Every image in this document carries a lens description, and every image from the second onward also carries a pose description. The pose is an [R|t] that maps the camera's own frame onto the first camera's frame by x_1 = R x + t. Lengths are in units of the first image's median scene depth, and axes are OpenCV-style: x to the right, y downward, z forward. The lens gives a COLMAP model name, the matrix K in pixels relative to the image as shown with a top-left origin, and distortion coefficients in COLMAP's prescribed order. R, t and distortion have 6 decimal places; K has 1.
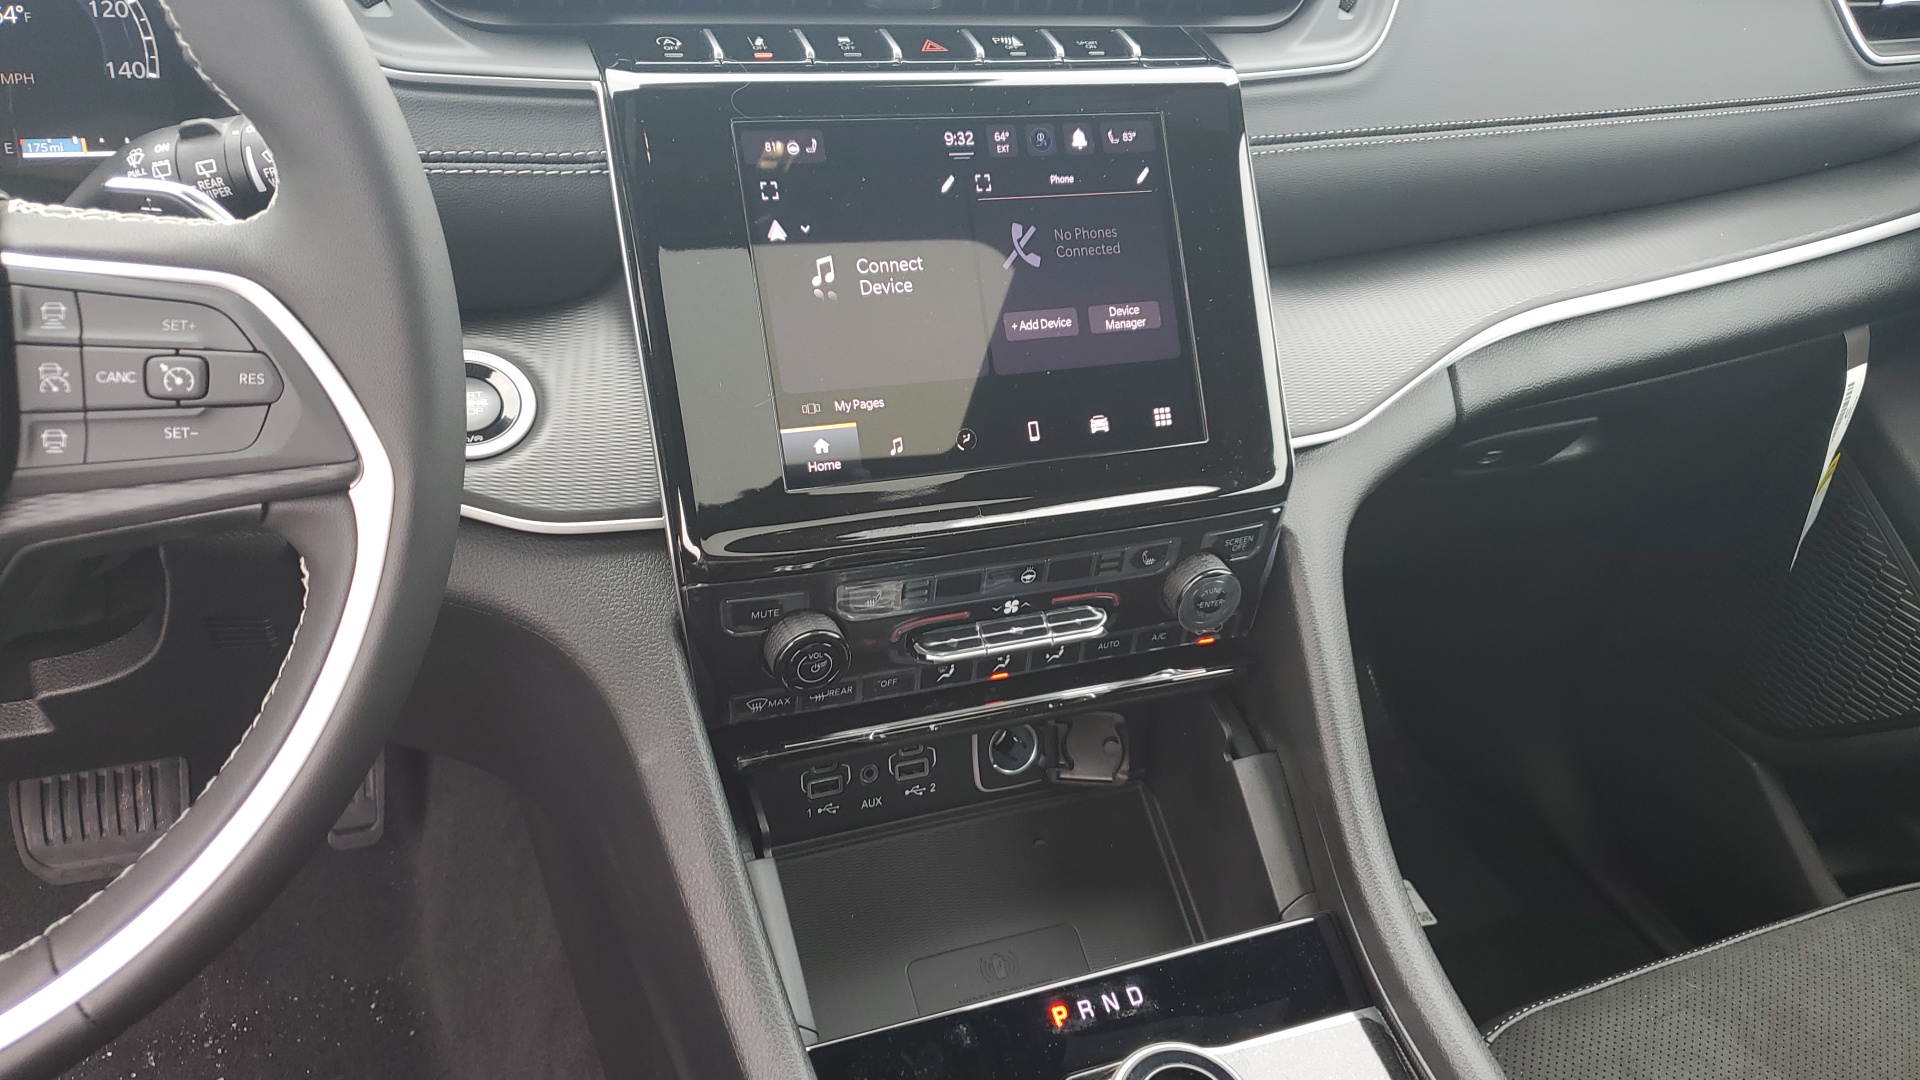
lens RADIAL K [[1496.5, 0, 970.1], [0, 1496.5, 575.3], [0, 0, 1]] dist [0.037169, -0.027084]
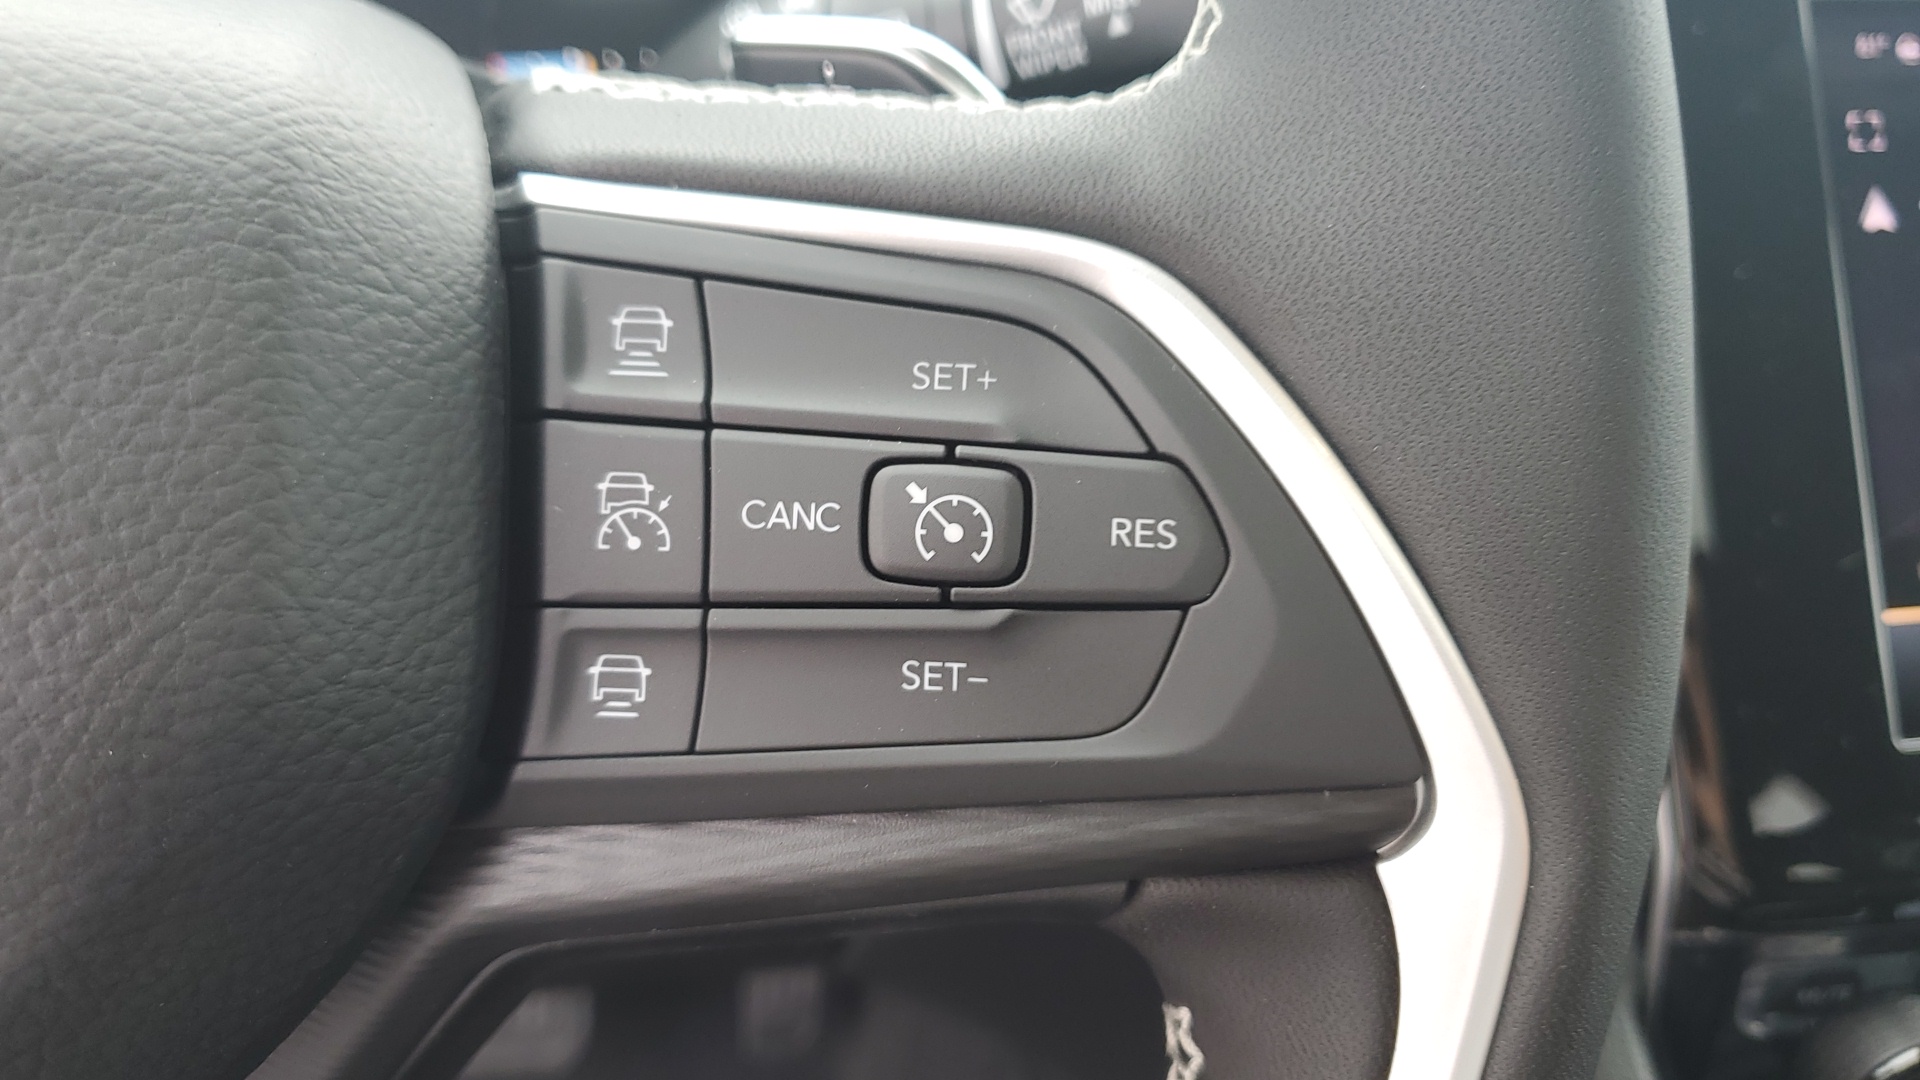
lens RADIAL K [[1496.5, 0, 974.6], [0, 1496.5, 548.2], [0, 0, 1]] dist [0.037169, -0.027084]
pose [[0.979097, 0.051215, -0.196842, -0.312542], [-0.062065, 0.996851, -0.049348, -0.075086], [0.193695, 0.060534, 0.979192, 0.457243]]
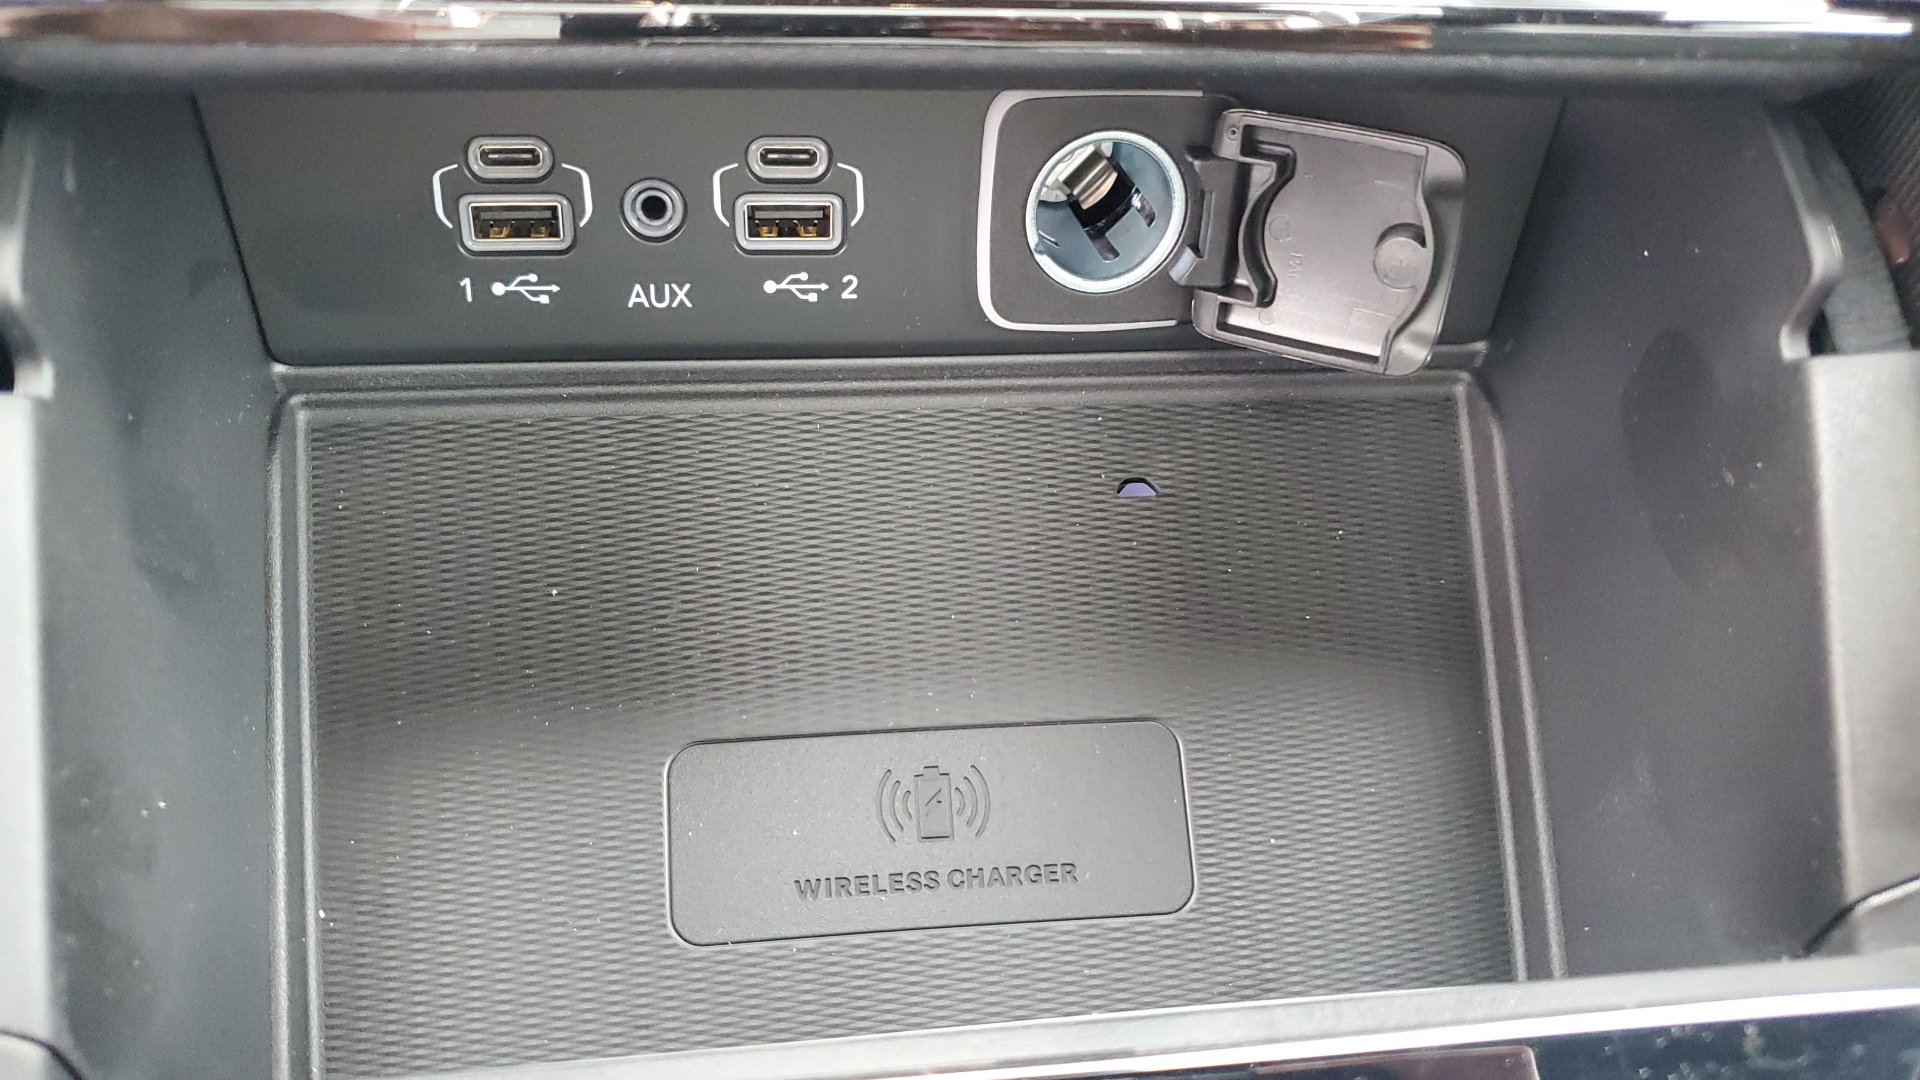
lens RADIAL K [[1496.5, 0, 949.0], [0, 1496.5, 545.5], [0, 0, 1]] dist [0.037169, -0.027084]
pose [[0.960549, 0.199633, -0.193629, 0.094391], [-0.139684, 0.948350, 0.284818, 0.118175], [0.240488, -0.246535, 0.938822, 0.812176]]
